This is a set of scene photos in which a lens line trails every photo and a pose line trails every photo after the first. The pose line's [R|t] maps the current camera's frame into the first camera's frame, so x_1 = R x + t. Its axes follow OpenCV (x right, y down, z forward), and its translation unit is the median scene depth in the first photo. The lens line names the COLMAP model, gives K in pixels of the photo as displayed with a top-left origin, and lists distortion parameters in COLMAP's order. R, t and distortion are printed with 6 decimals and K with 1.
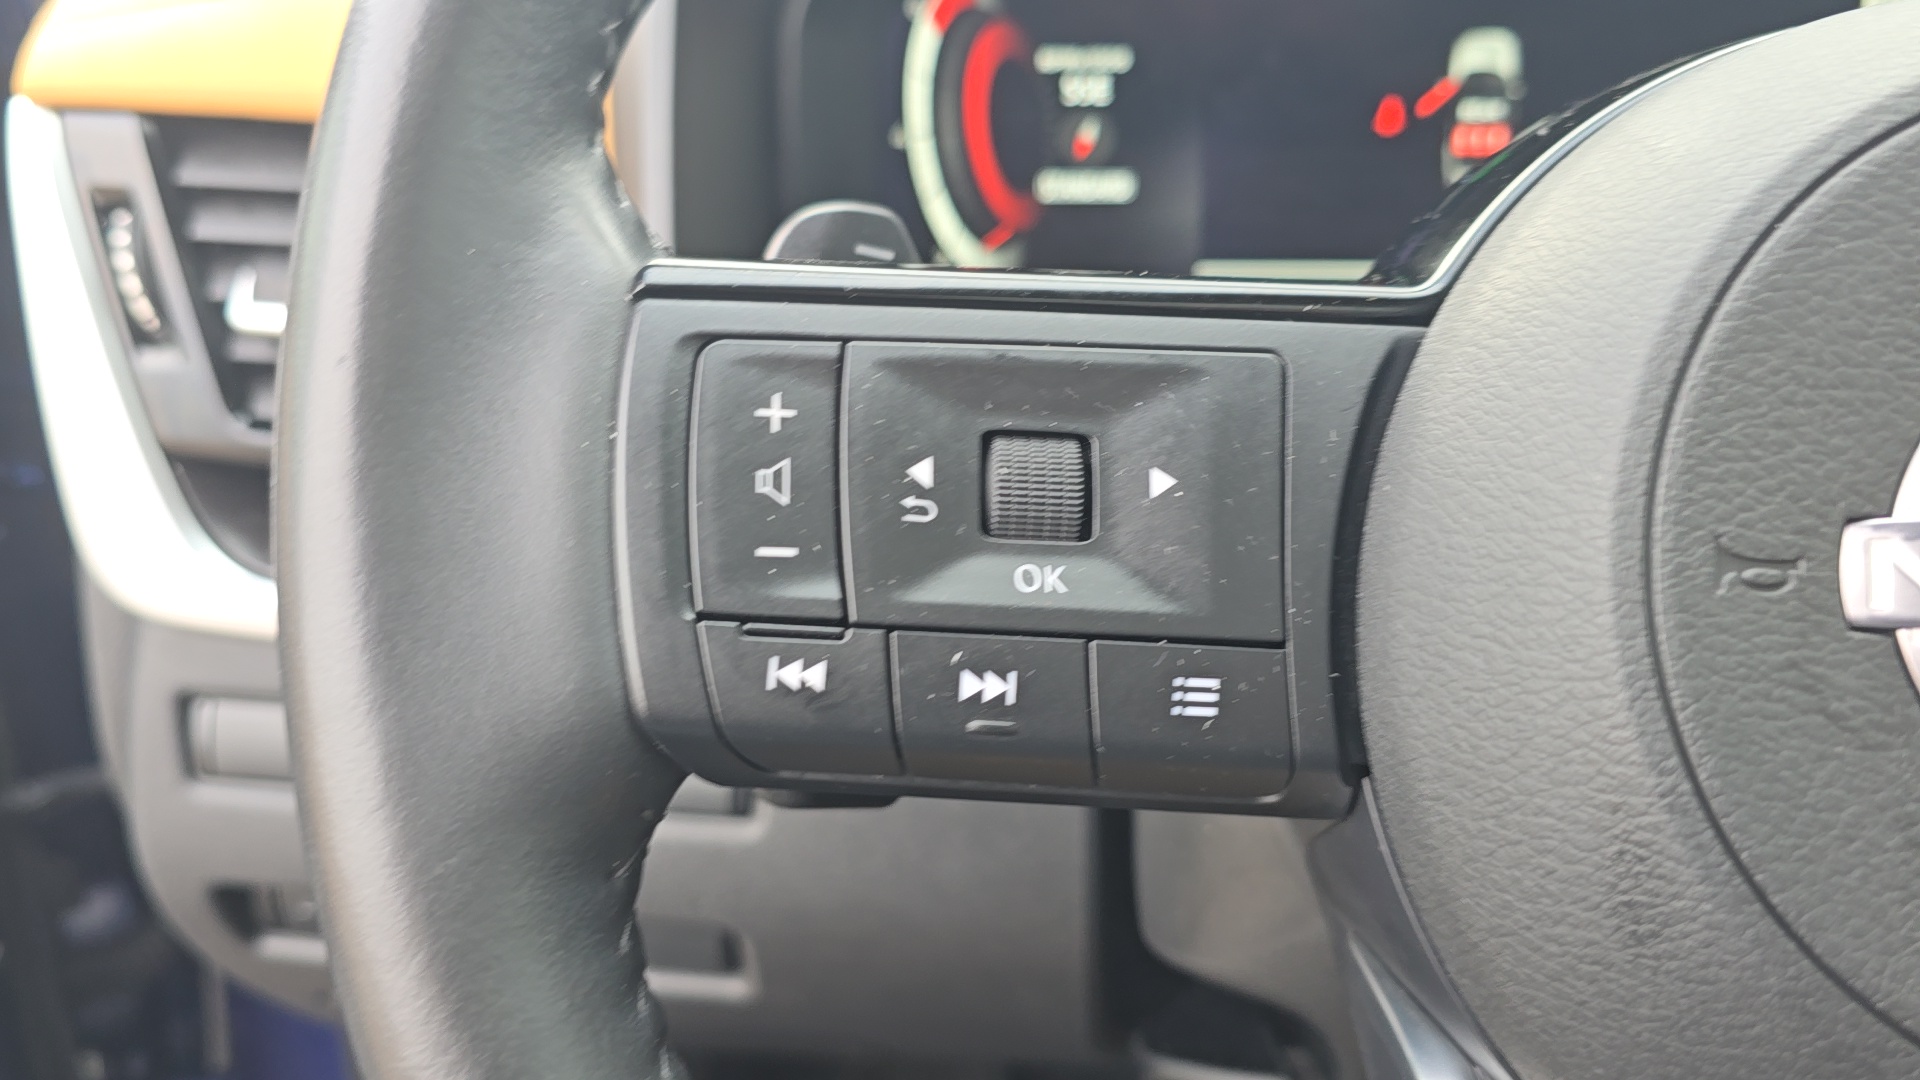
lens RADIAL K [[1681.7, 0, 960.0], [0, 1681.7, 540.0], [0, 0, 1]] dist [-0.050597, 0.005720]
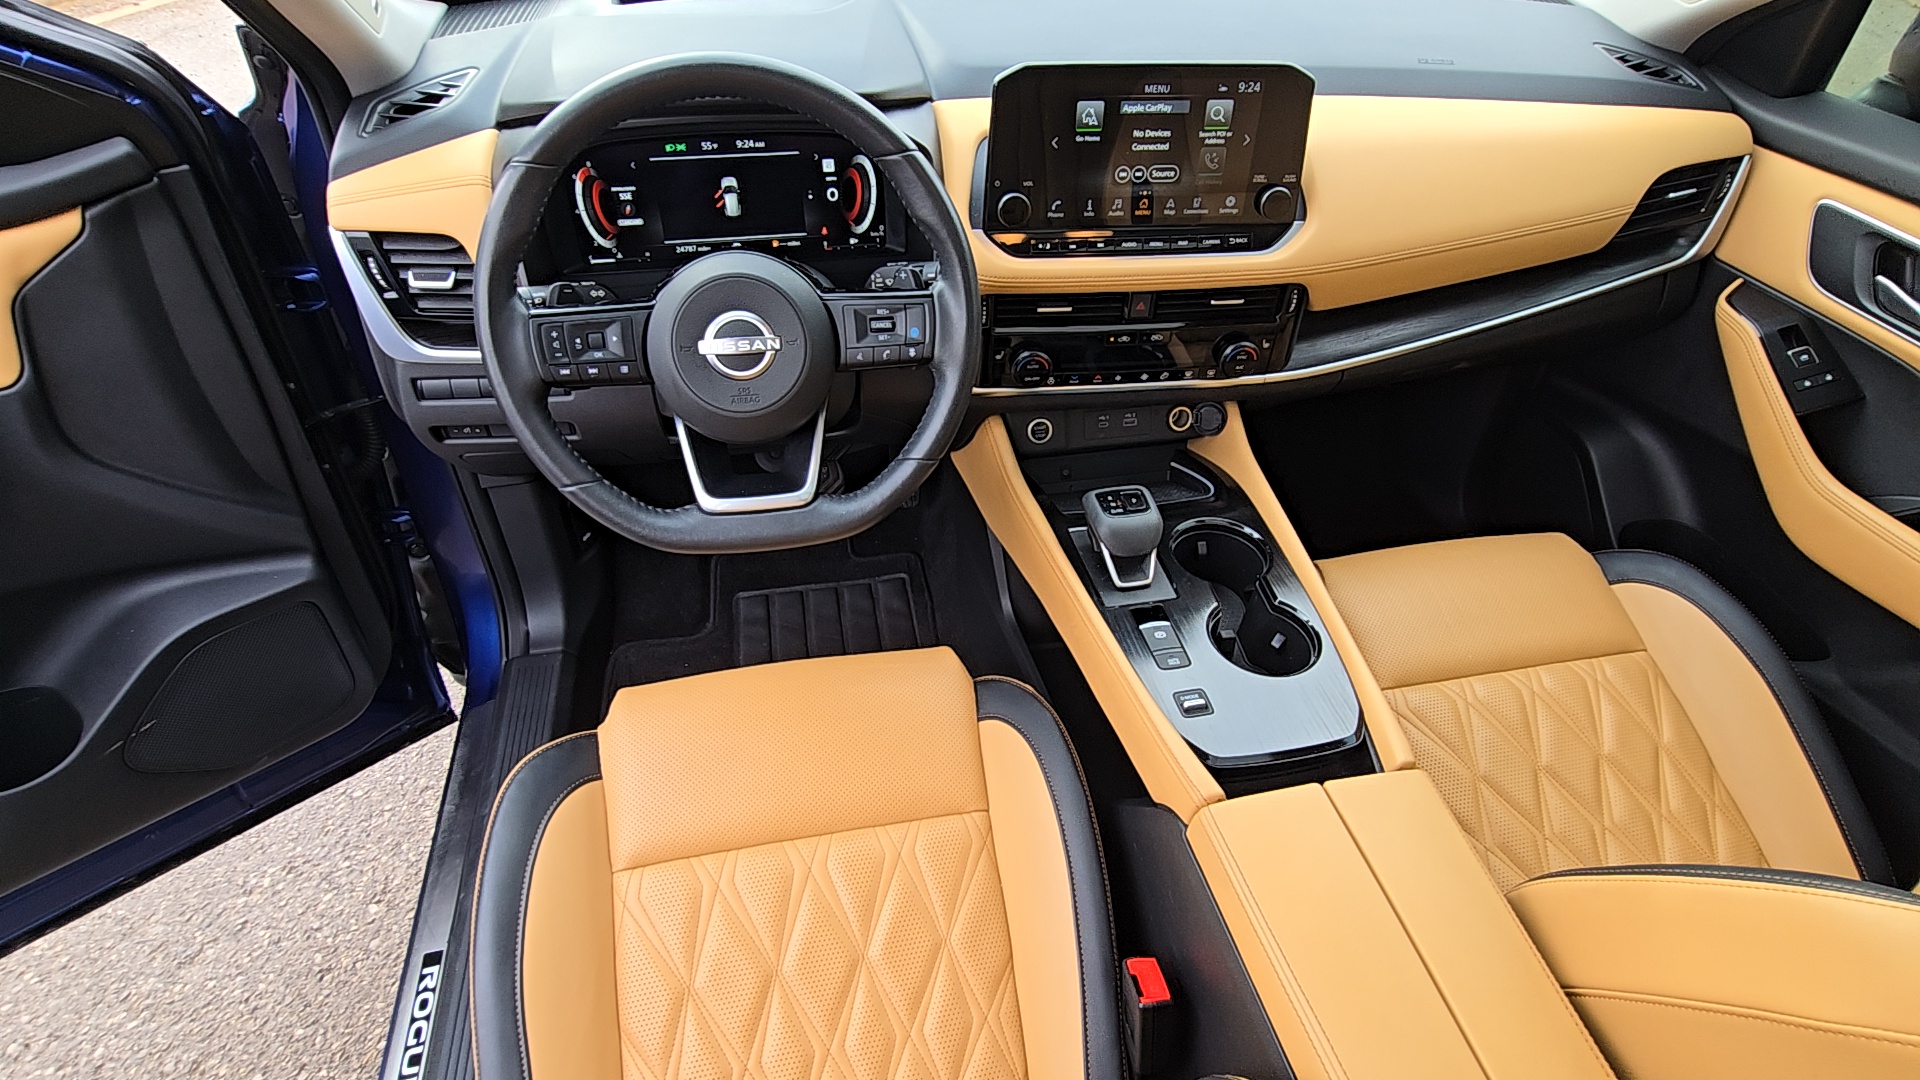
lens RADIAL K [[951.8, 0, 971.4], [0, 951.8, 566.1], [0, 0, 1]] dist [-0.000411, 0.000204]
pose [[0.967716, -0.144881, 0.206242, 0.299586], [0.061273, 0.928959, 0.365076, -0.253583], [-0.244483, -0.340653, 0.907845, -1.631909]]
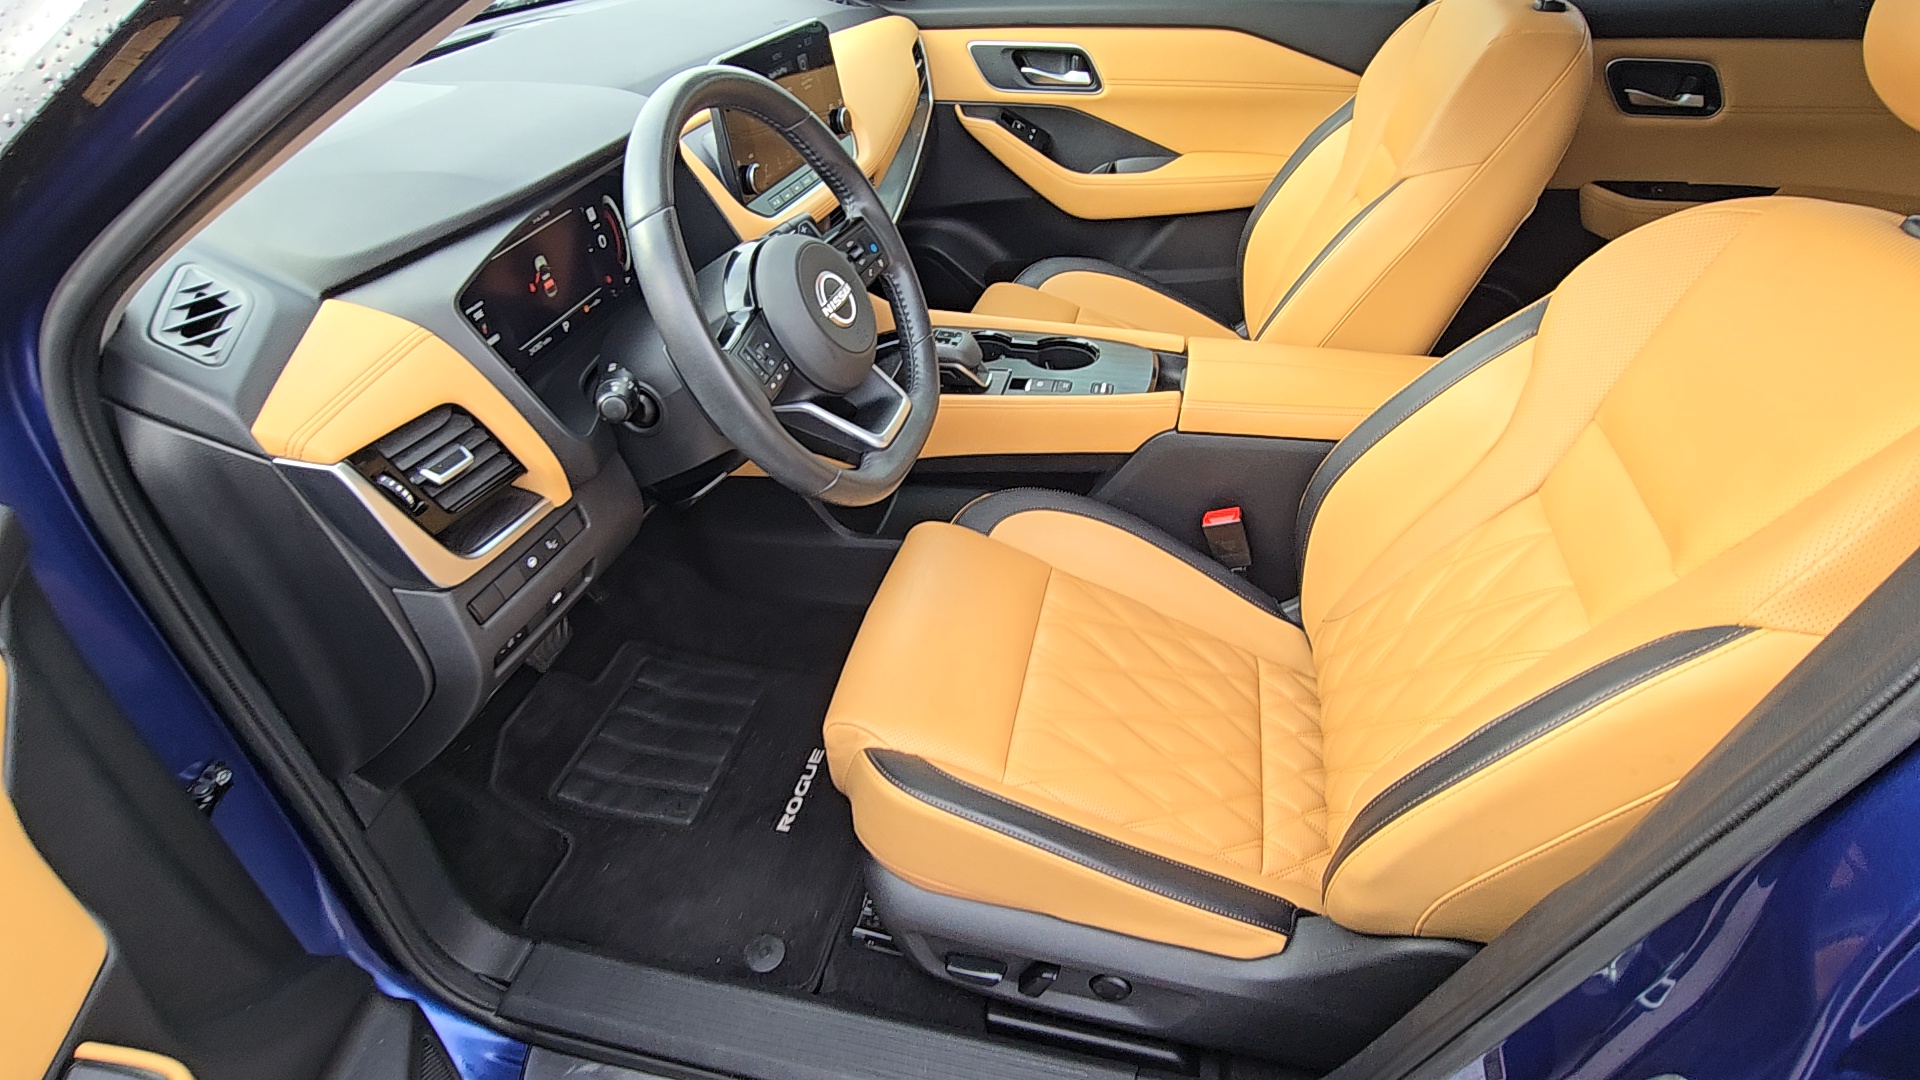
lens RADIAL K [[951.8, 0, 971.4], [0, 951.8, 566.1], [0, 0, 1]] dist [-0.000411, 0.000204]
pose [[0.147577, -0.609356, 0.779042, -1.784293], [0.382701, 0.761493, 0.523133, -0.565117], [-0.912009, 0.220937, 0.345580, -0.528339]]
